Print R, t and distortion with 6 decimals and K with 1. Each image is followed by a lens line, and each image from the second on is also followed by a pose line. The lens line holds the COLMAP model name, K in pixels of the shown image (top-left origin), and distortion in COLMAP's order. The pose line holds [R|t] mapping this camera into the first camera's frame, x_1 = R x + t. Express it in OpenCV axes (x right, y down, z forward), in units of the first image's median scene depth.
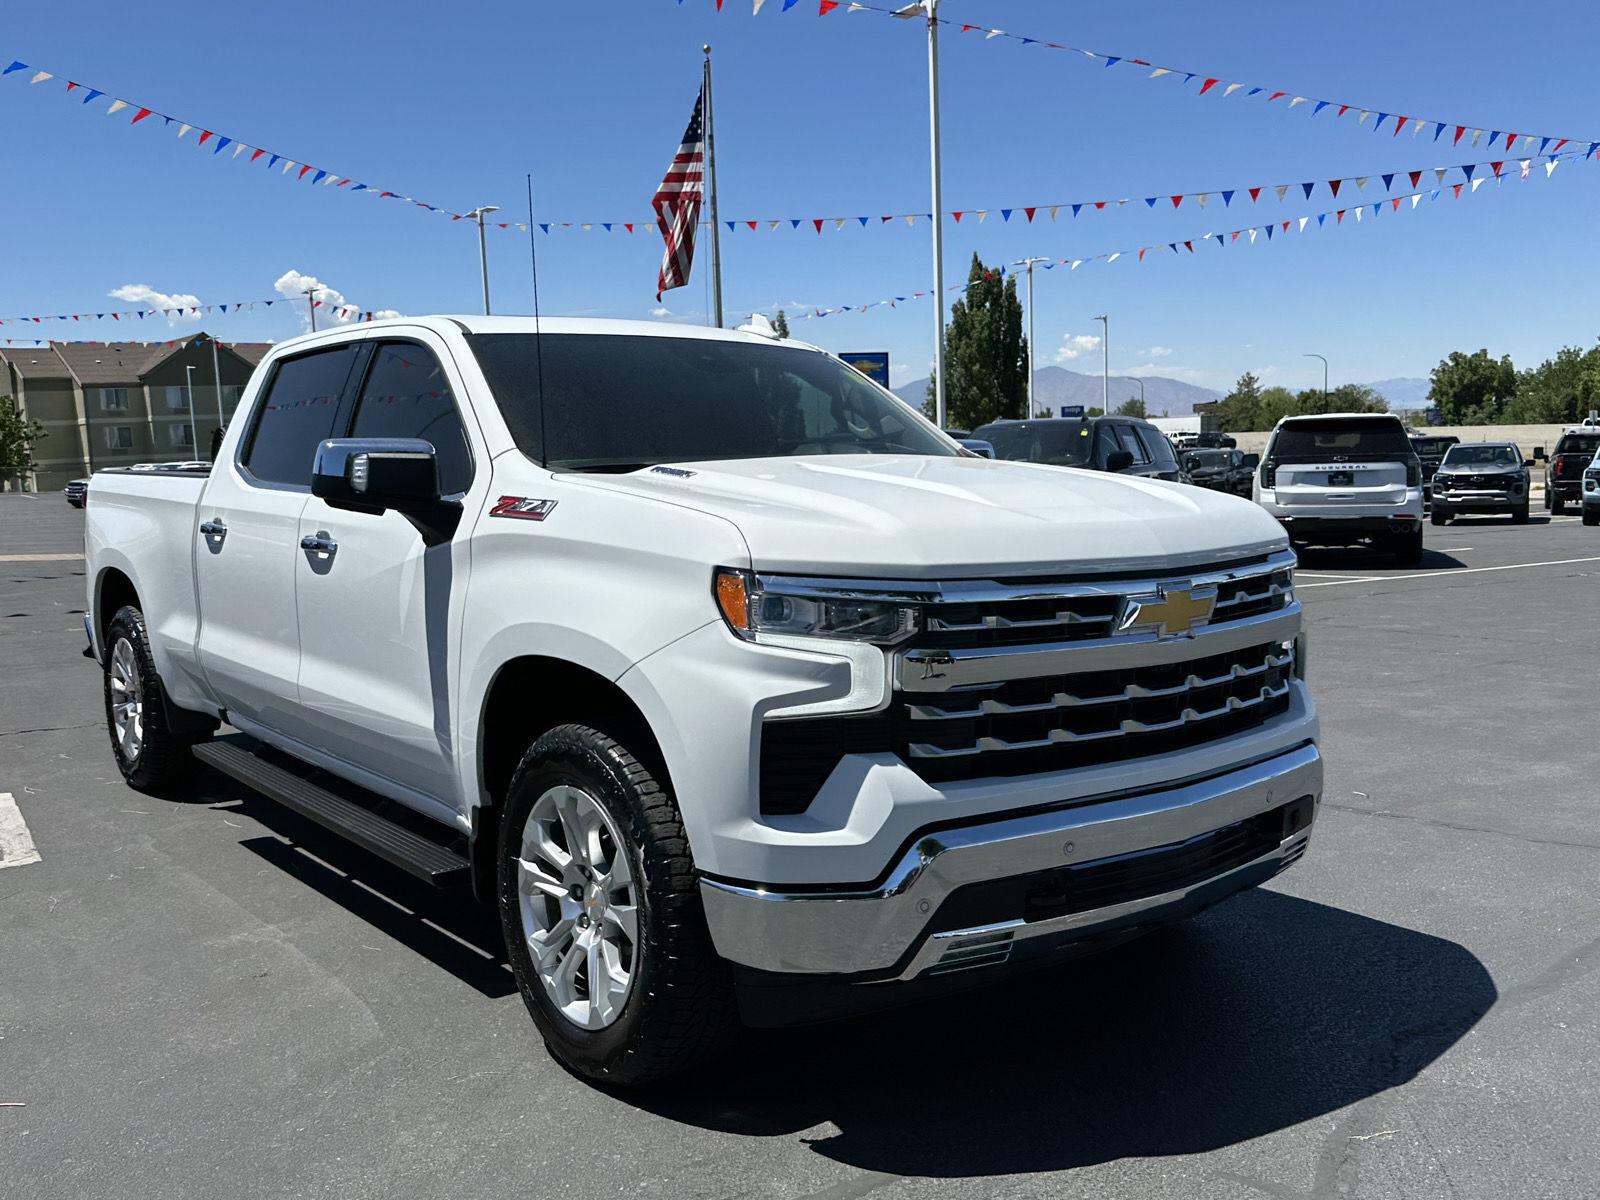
lens RADIAL K [[1406.5, 0, 812.0], [0, 1406.5, 587.7], [0, 0, 1]] dist [0.168195, -0.336250]
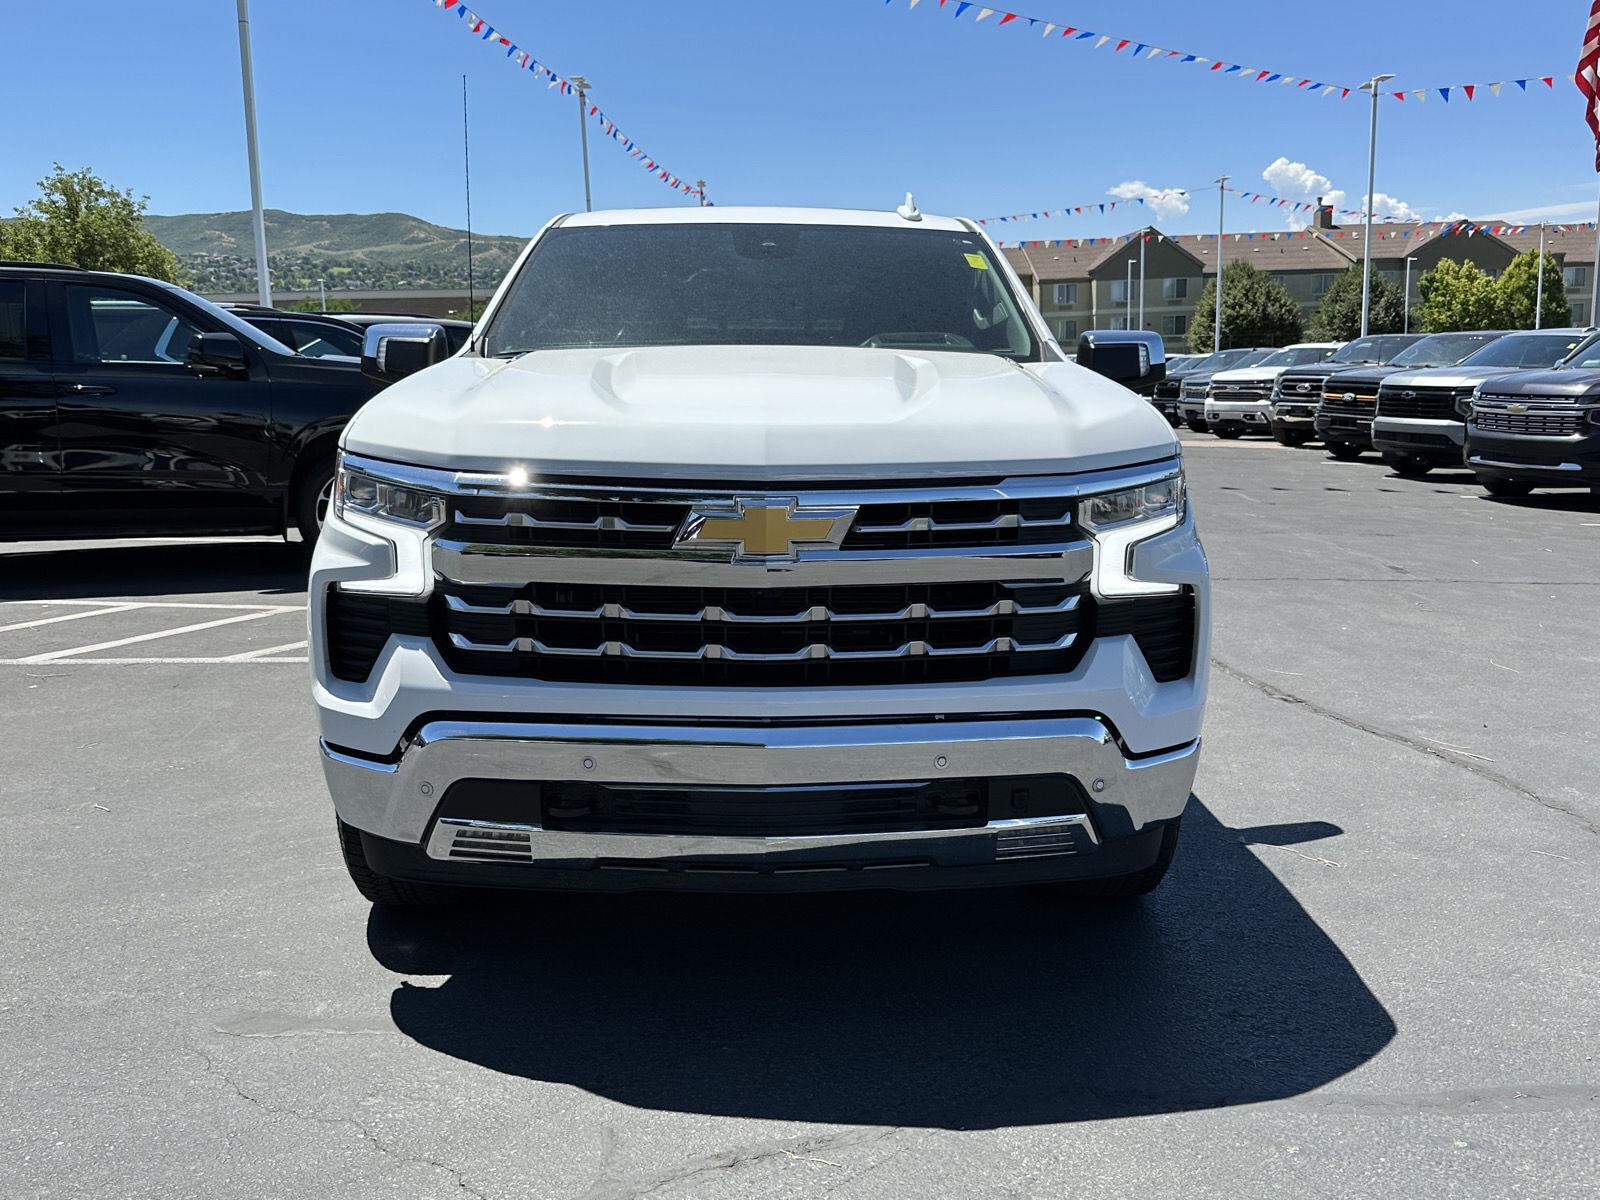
lens RADIAL K [[1412.6, 0, 813.5], [0, 1412.6, 608.9], [0, 0, 1]] dist [0.161719, -0.342397]
pose [[0.798753, 0.122464, -0.589064, 0.652823], [-0.070260, 0.991353, 0.110828, -0.027727], [0.597543, -0.047136, 0.800450, 0.254321]]
